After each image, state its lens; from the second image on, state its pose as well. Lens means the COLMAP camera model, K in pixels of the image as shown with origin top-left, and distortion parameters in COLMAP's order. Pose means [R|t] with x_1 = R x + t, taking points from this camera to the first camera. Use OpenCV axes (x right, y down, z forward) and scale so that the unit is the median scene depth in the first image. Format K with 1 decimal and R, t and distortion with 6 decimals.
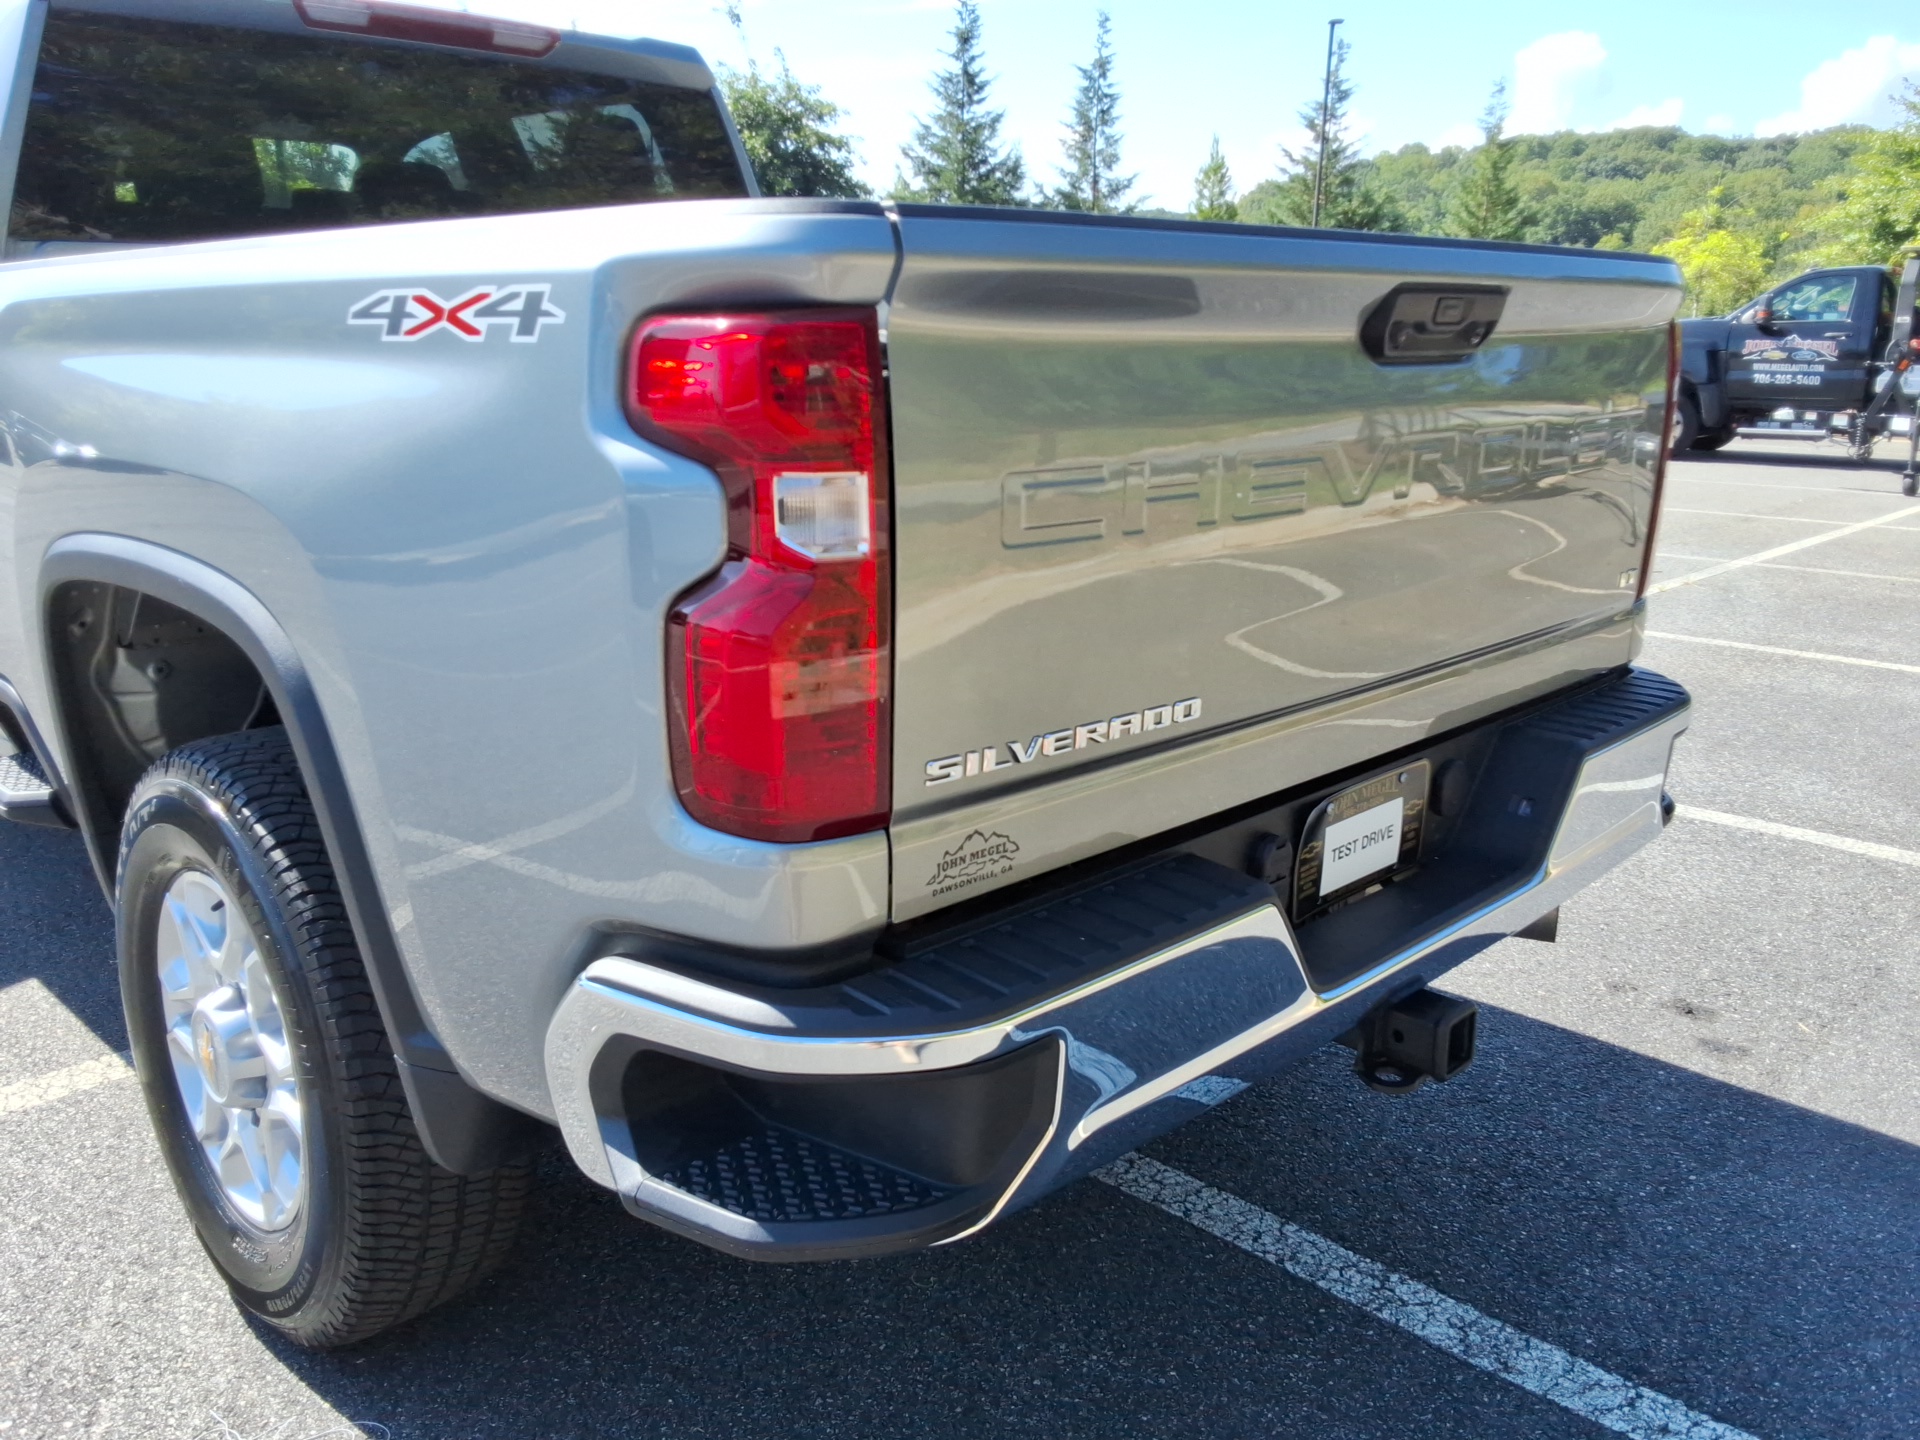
lens RADIAL K [[1523.2, 0, 970.7], [0, 1523.2, 710.6], [0, 0, 1]] dist [0.102211, -0.155291]
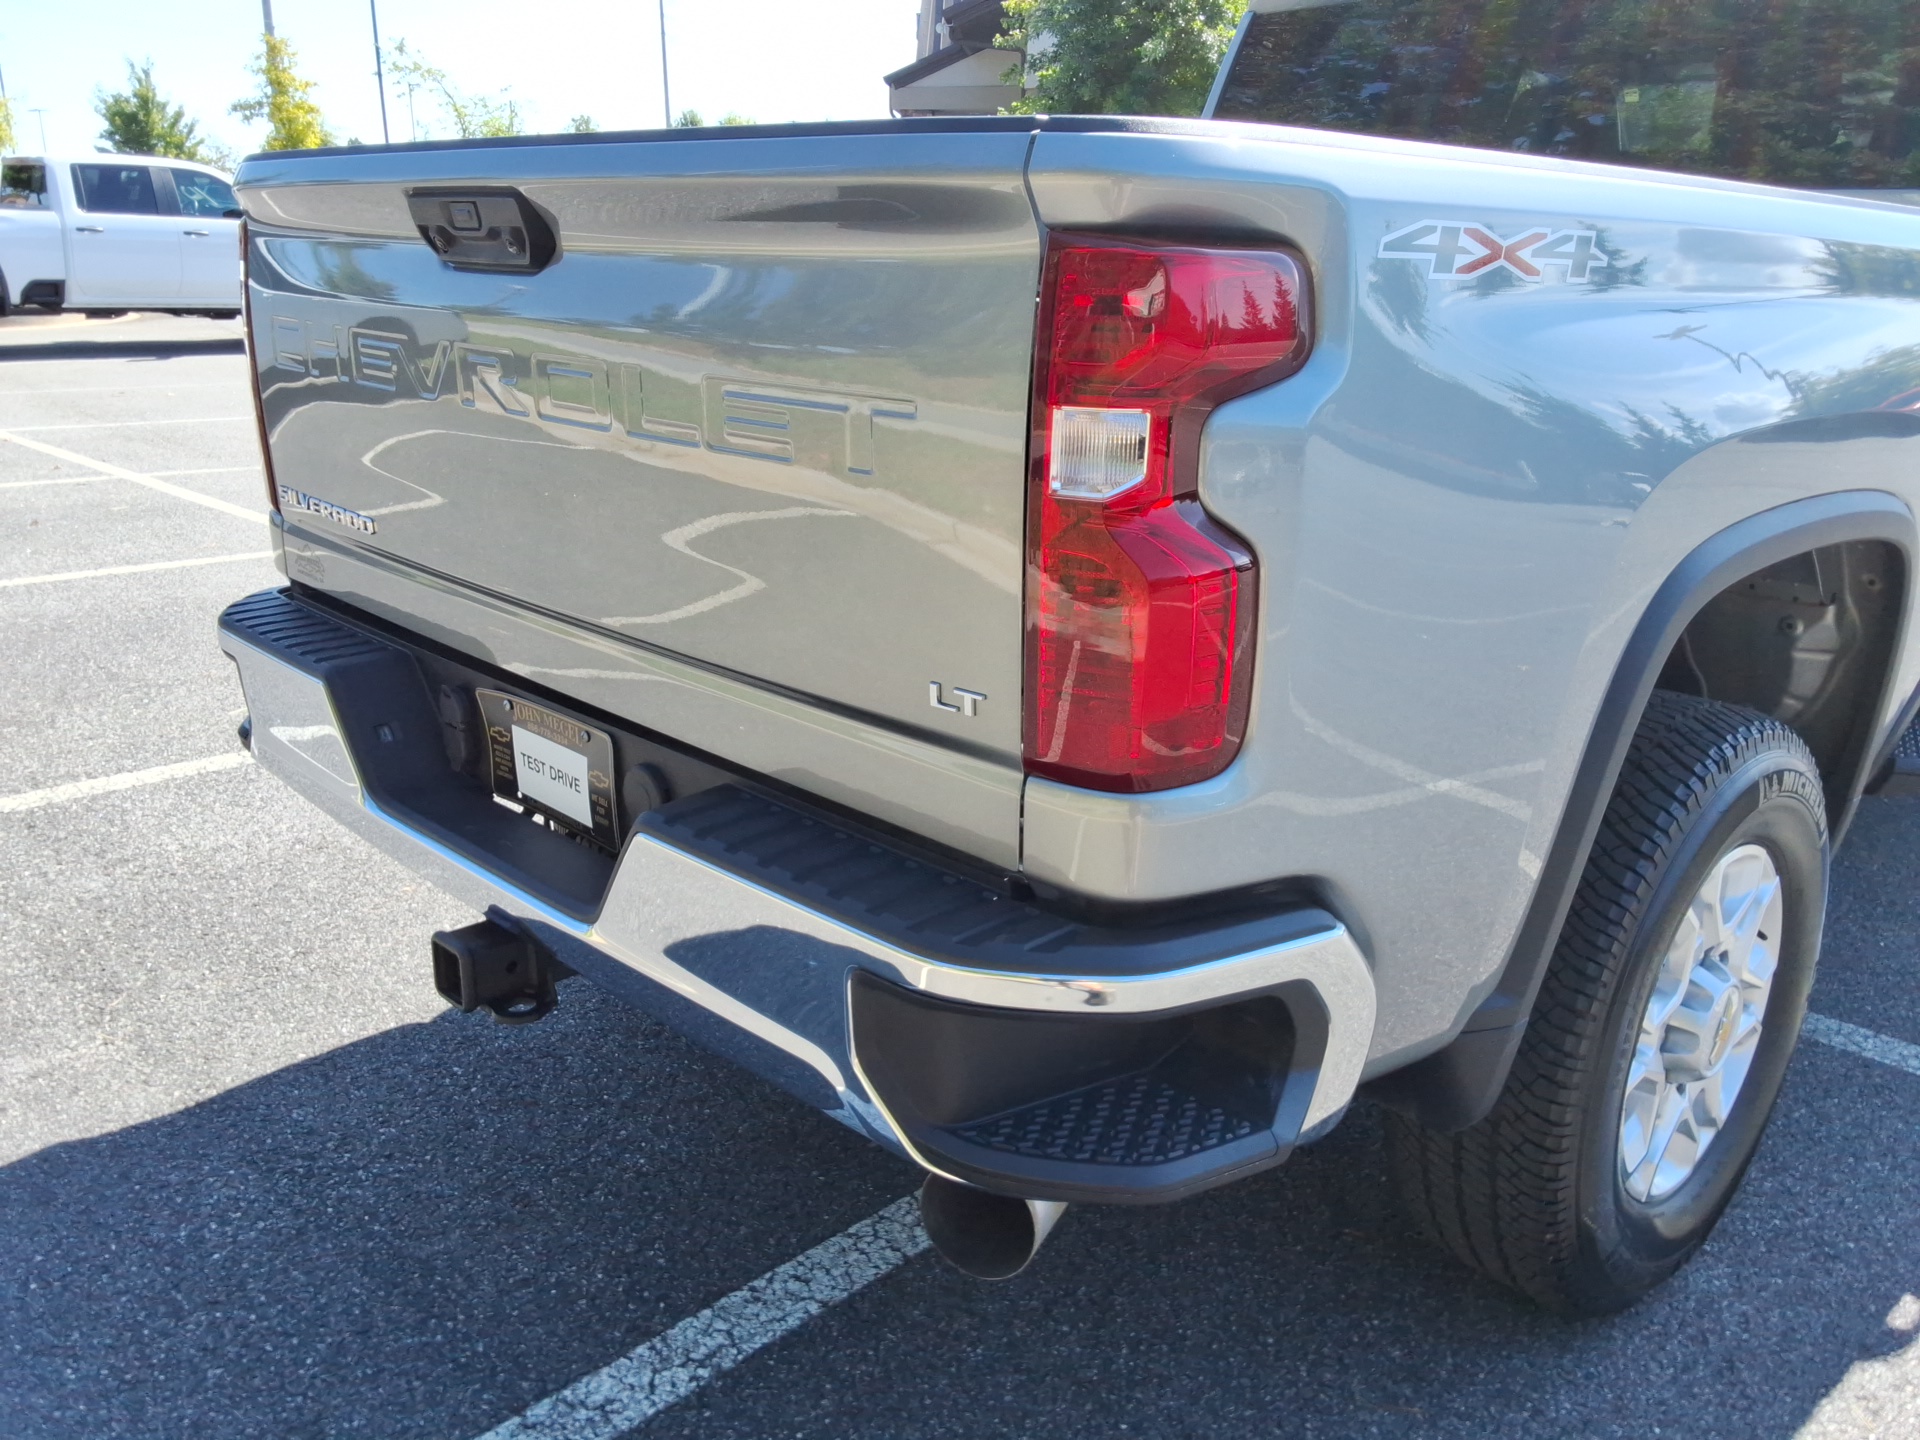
lens RADIAL K [[1523.2, 0, 970.7], [0, 1523.2, 710.6], [0, 0, 1]] dist [0.102211, -0.155291]
pose [[-0.021591, 0.278532, -0.960184, 0.136245], [-0.266931, 0.923938, 0.274020, -0.033527], [0.963474, 0.262219, 0.054400, 0.137896]]
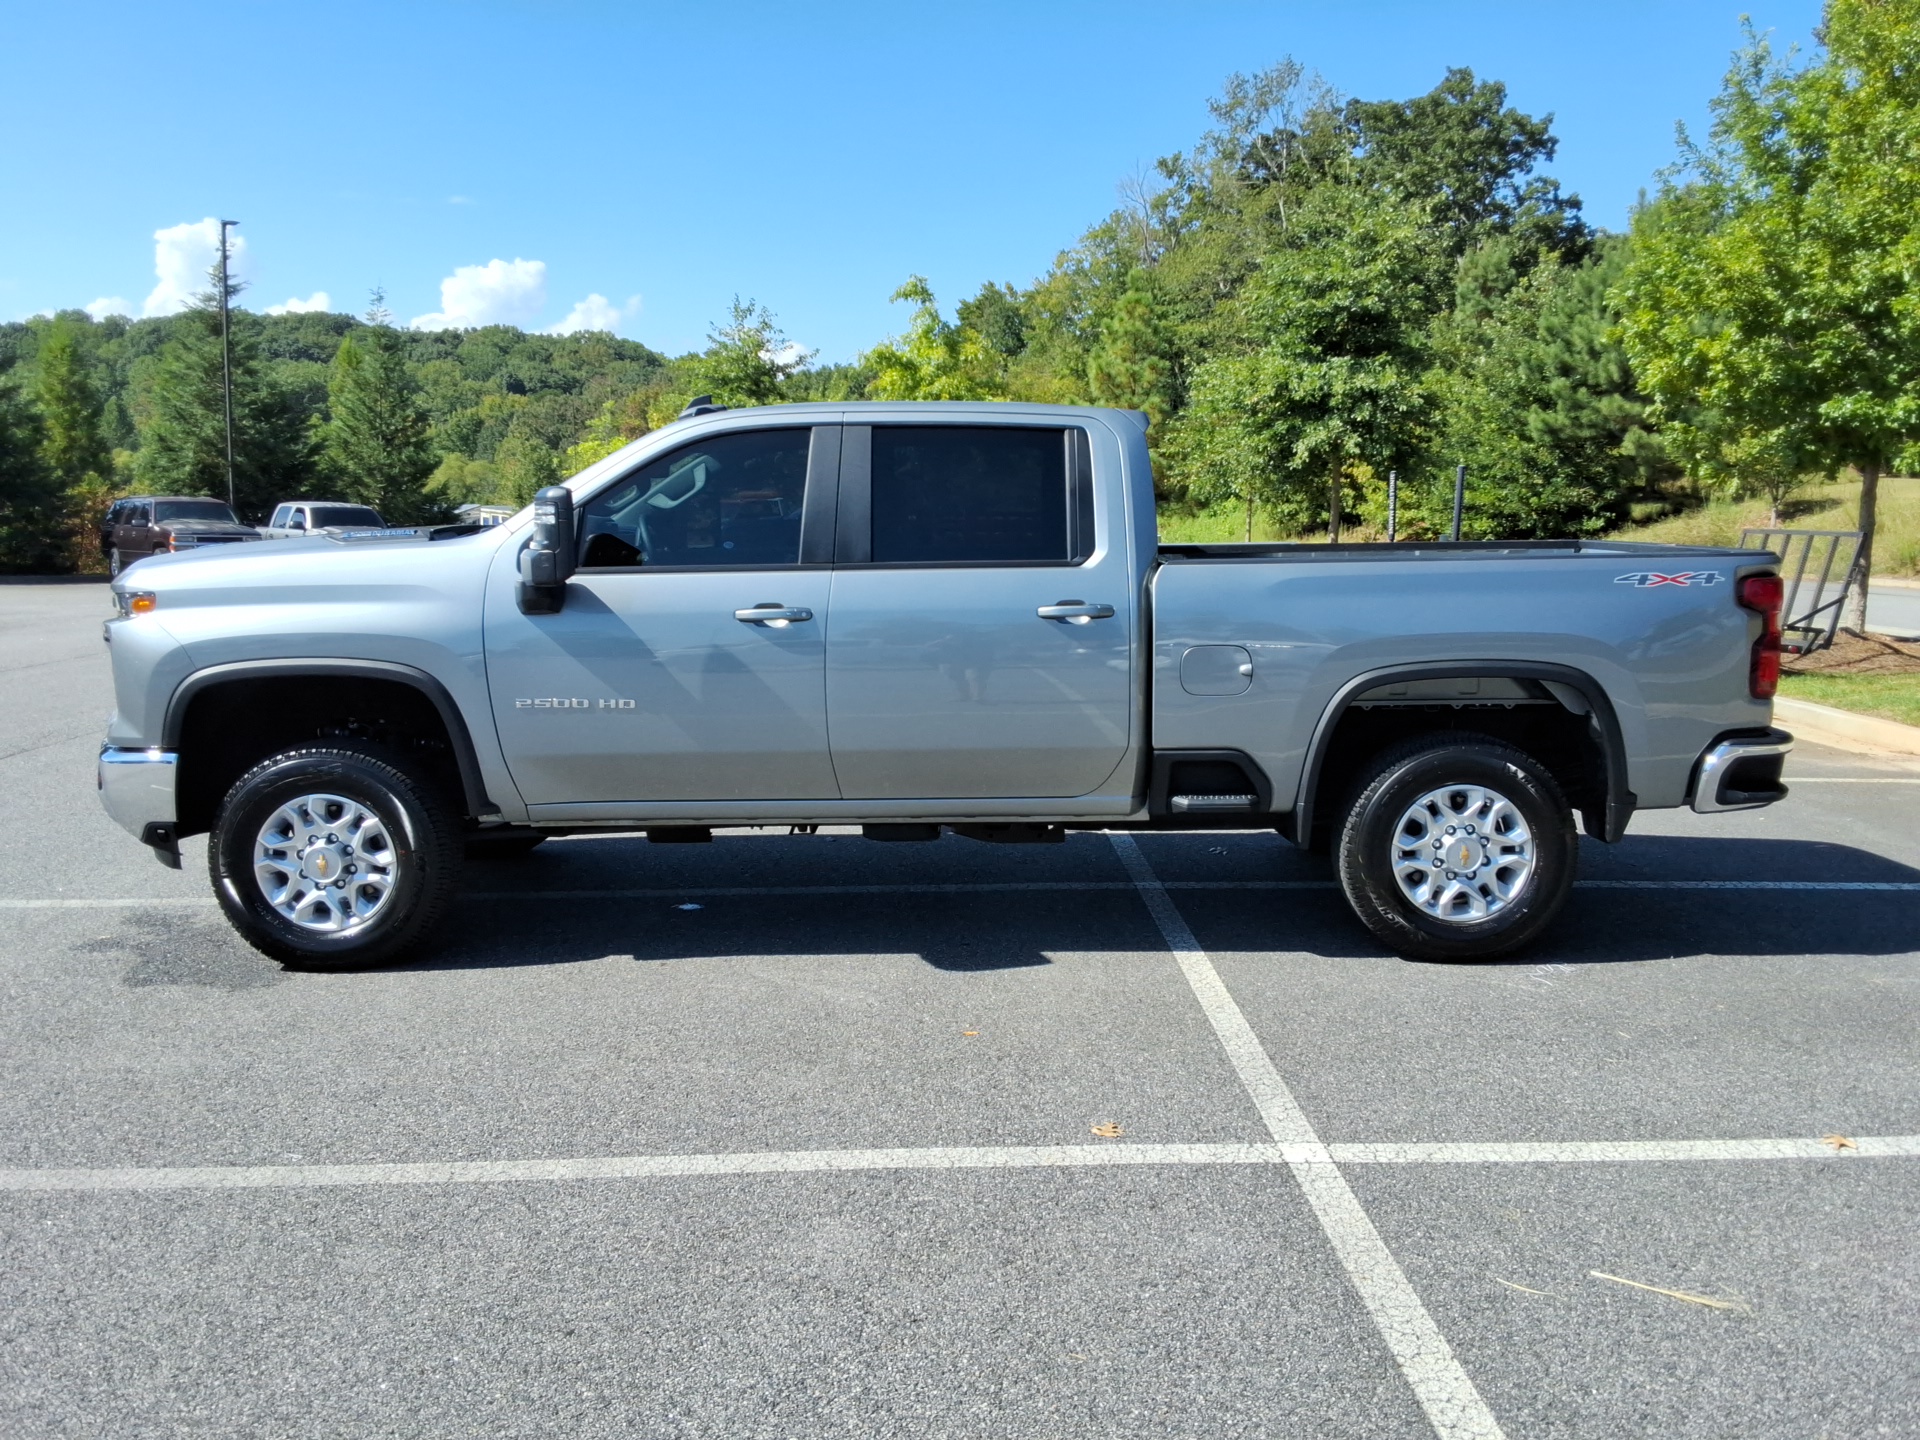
lens RADIAL K [[1523.2, 0, 970.7], [0, 1523.2, 710.6], [0, 0, 1]] dist [0.102211, -0.155291]
pose [[0.711558, -0.101033, 0.695326, -0.362427], [0.176015, 0.983685, -0.037191, -0.008916], [-0.680224, 0.148851, 0.717732, -0.043548]]
